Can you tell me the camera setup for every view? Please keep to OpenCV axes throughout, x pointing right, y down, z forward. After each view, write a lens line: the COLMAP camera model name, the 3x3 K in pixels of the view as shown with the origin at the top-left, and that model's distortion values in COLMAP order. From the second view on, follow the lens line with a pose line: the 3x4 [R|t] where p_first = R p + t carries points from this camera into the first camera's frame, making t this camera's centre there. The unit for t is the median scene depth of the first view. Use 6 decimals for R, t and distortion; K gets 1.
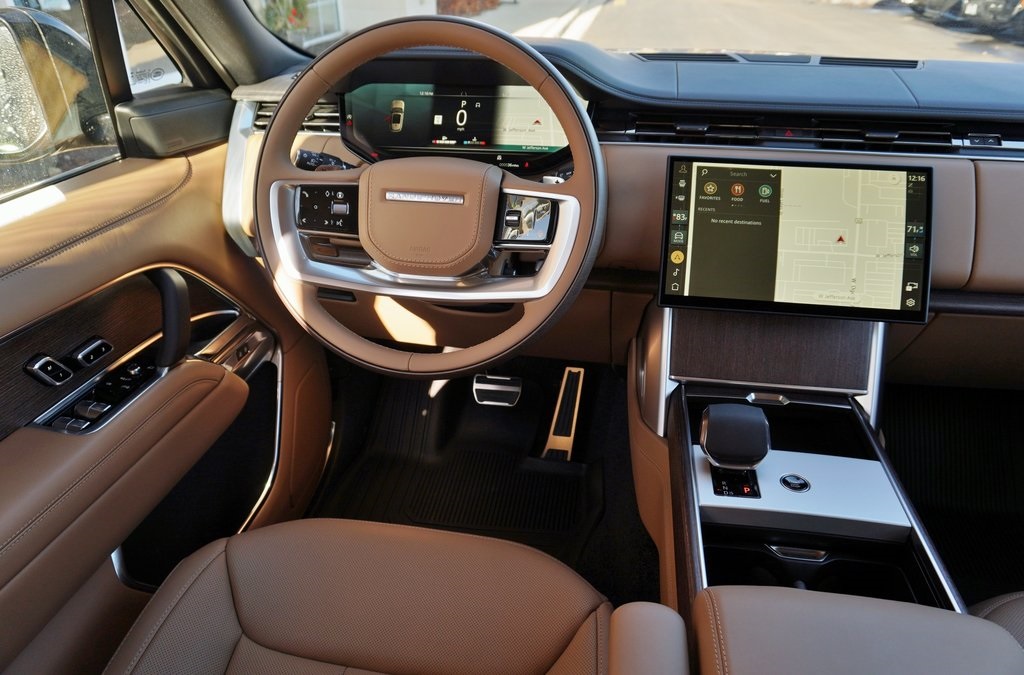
lens RADIAL K [[692.3, 0, 515.5], [0, 692.3, 339.0], [0, 0, 1]] dist [-0.032175, 0.036033]
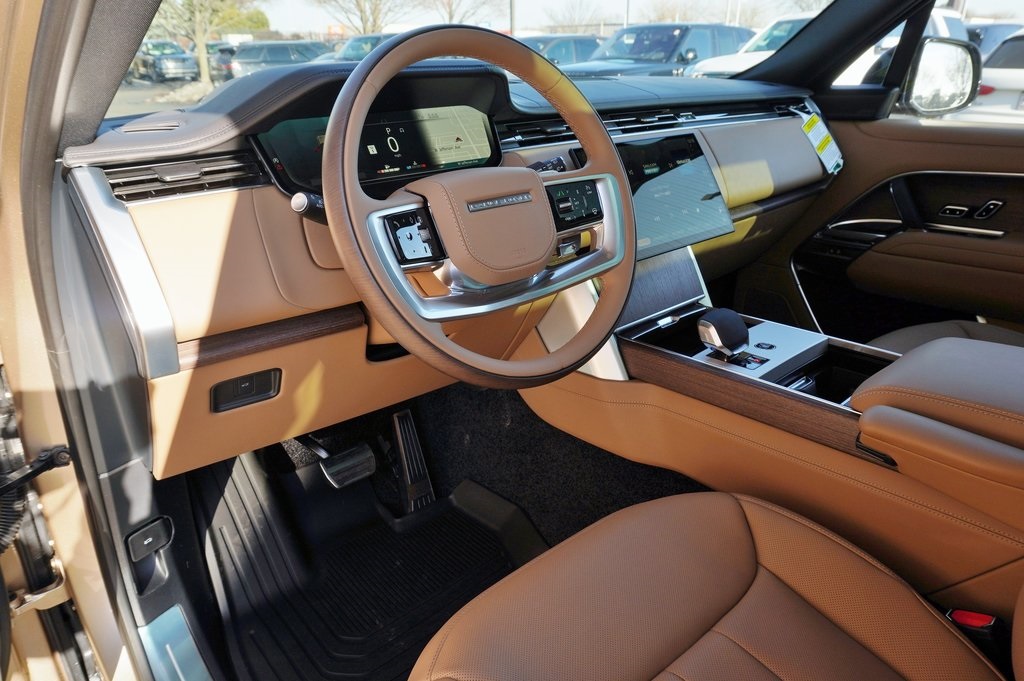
lens RADIAL K [[692.3, 0, 511.3], [0, 692.3, 349.4], [0, 0, 1]] dist [-0.032175, 0.036033]
pose [[0.640672, -0.311652, 0.701721, -0.748825], [0.388538, 0.919861, 0.053797, -0.048295], [-0.662251, 0.238180, 0.710418, 0.286570]]
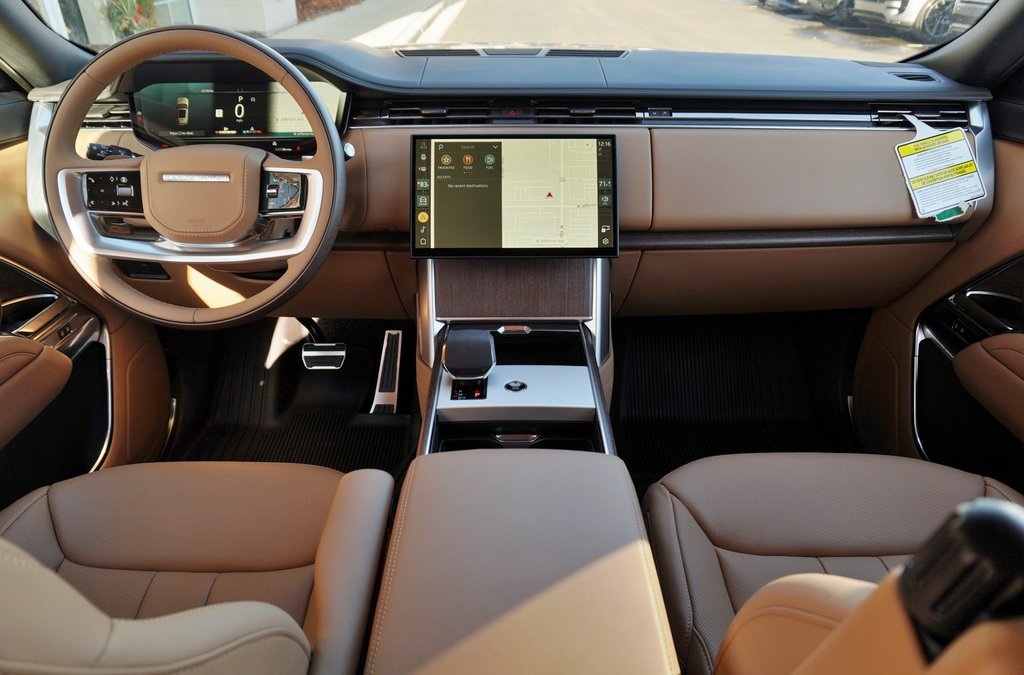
lens RADIAL K [[692.3, 0, 510.6], [0, 692.3, 338.9], [0, 0, 1]] dist [-0.032175, 0.036033]
pose [[0.987818, -0.079297, 0.133897, 0.192435], [0.078075, 0.996844, 0.014361, 0.085121], [-0.134614, -0.003732, 0.990891, -0.221317]]
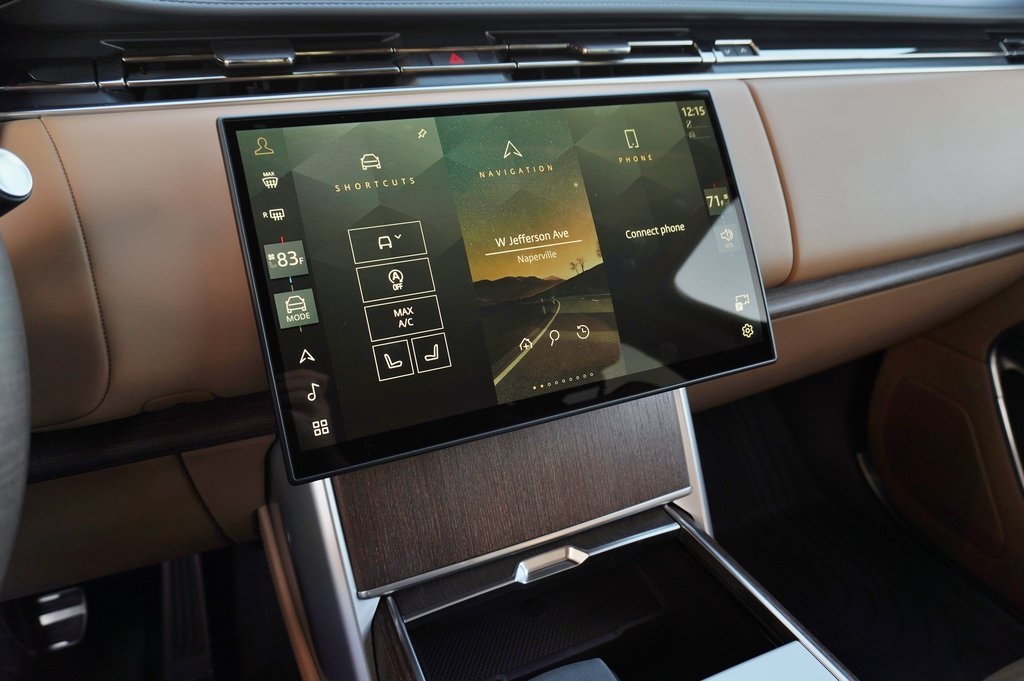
lens RADIAL K [[692.3, 0, 515.9], [0, 692.3, 345.0], [0, 0, 1]] dist [-0.032175, 0.036033]
pose [[0.834966, -0.248970, 0.490760, 0.129283], [0.264428, 0.963618, 0.038967, -0.100677], [-0.482607, 0.097234, 0.870423, 0.544267]]
